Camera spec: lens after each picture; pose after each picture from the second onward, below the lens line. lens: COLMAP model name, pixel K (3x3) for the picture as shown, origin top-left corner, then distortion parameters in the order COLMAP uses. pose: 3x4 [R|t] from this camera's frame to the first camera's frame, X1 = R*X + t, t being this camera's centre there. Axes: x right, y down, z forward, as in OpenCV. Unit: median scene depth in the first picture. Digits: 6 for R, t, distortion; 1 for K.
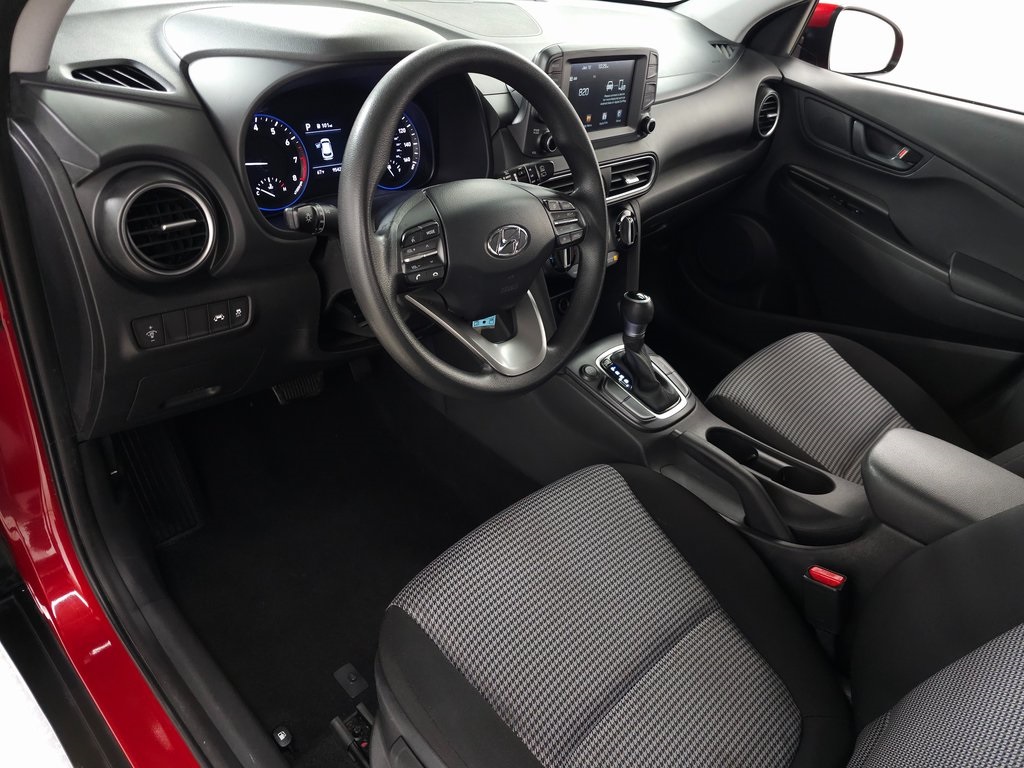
lens RADIAL K [[674.6, 0, 507.6], [0, 674.6, 387.9], [0, 0, 1]] dist [0.019904, -0.002788]
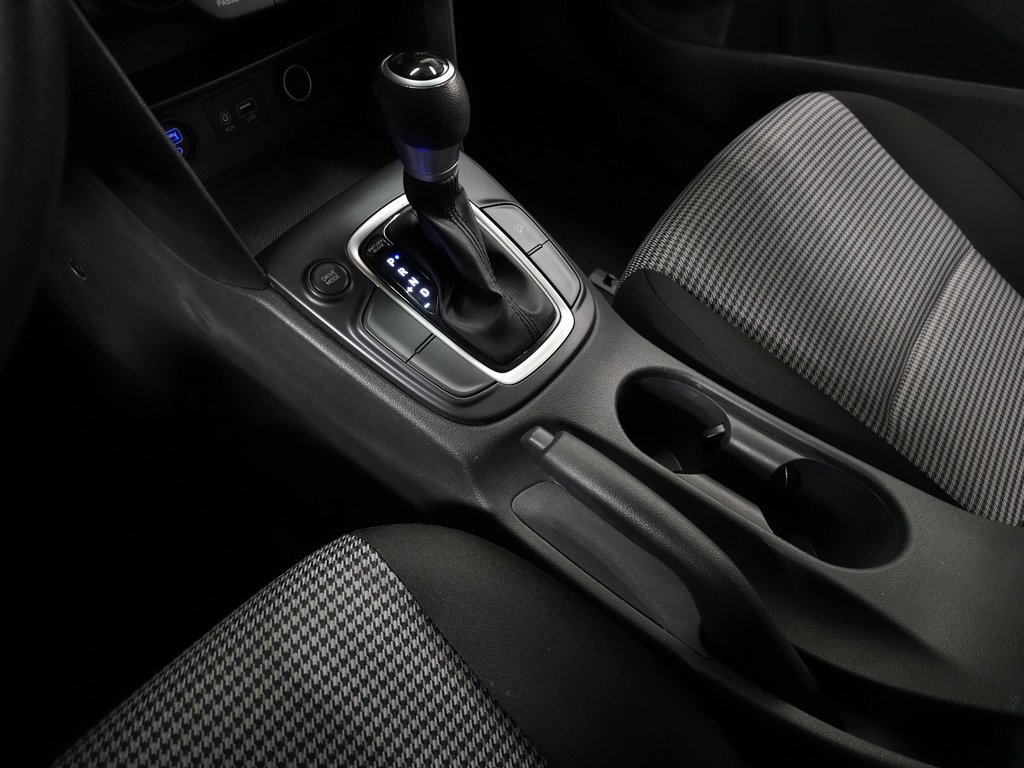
lens RADIAL K [[695.8, 0, 510.4], [0, 695.8, 385.3], [0, 0, 1]] dist [-0.000762, -0.004360]
pose [[0.991908, -0.099710, 0.078584, 0.195083], [0.067500, 0.938457, 0.338737, -0.099570], [-0.107523, -0.330692, 0.937594, 0.601701]]
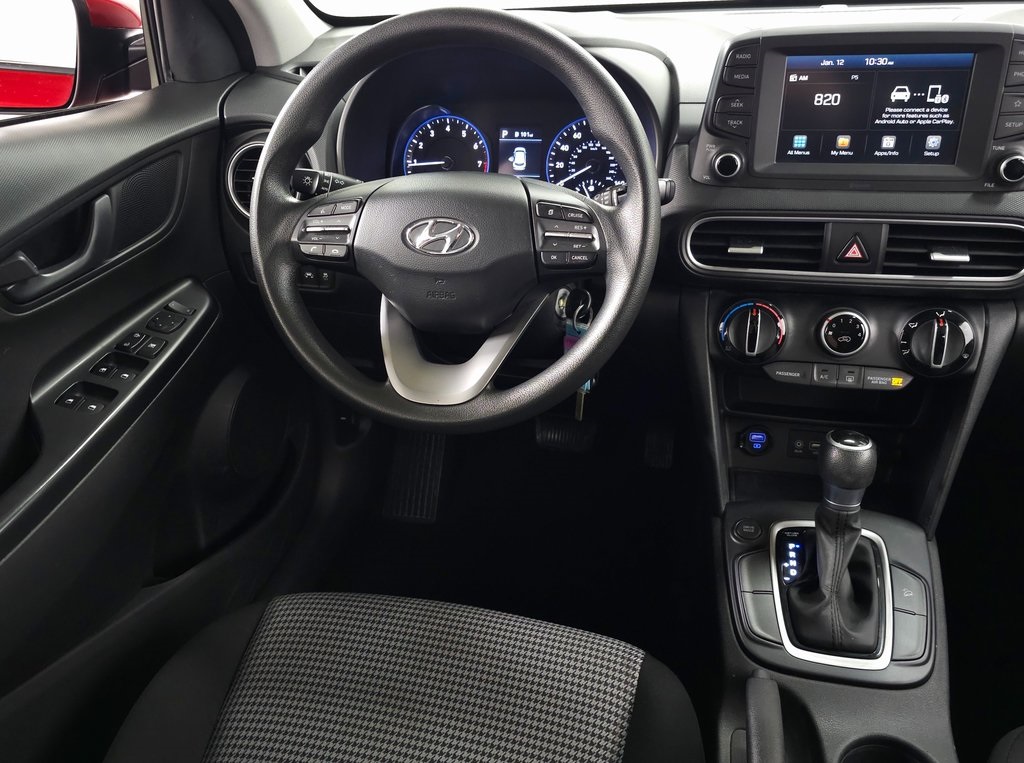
lens RADIAL K [[778.6, 0, 511.9], [0, 778.6, 385.5], [0, 0, 1]] dist [0.079744, -0.120578]
pose [[0.506429, 0.264181, -0.820816, 0.587186], [-0.414772, 0.909184, 0.036715, -0.083380], [0.755972, 0.321858, 0.570012, 0.390982]]
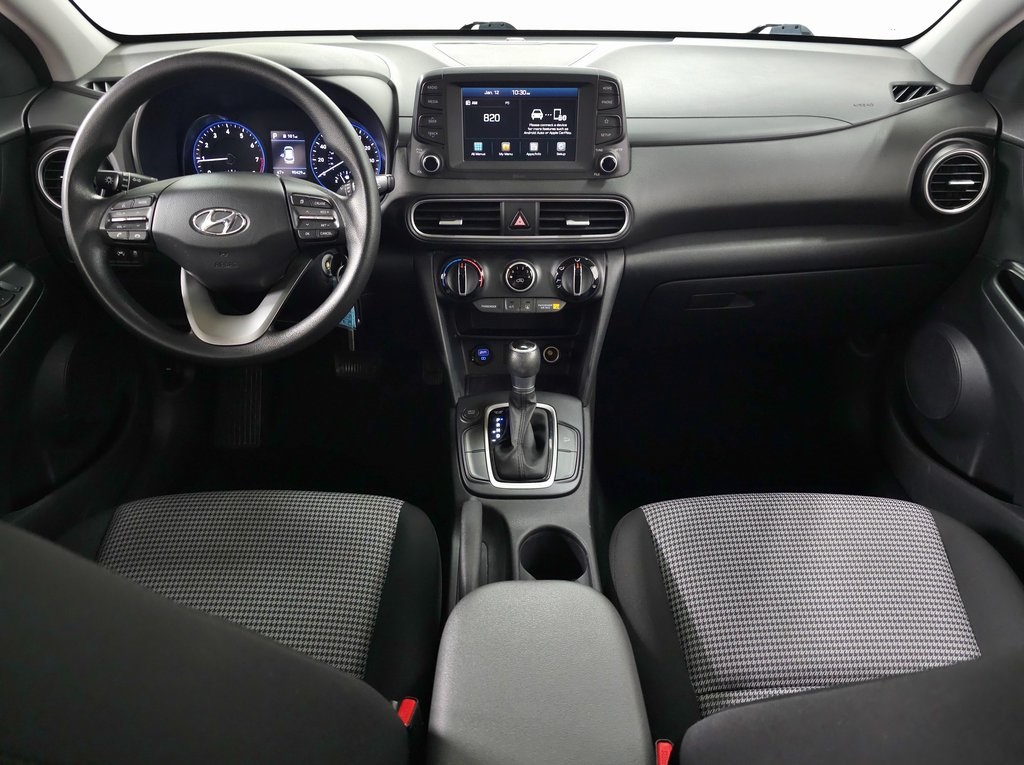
lens RADIAL K [[671.0, 0, 512.0], [0, 671.0, 382.5], [0, 0, 1]] dist [0.040336, -0.043456]
pose [[0.708007, 0.265007, -0.654598, 0.773452], [-0.338324, 0.940910, 0.014990, -0.098959], [0.619890, 0.210853, 0.755829, 0.340940]]
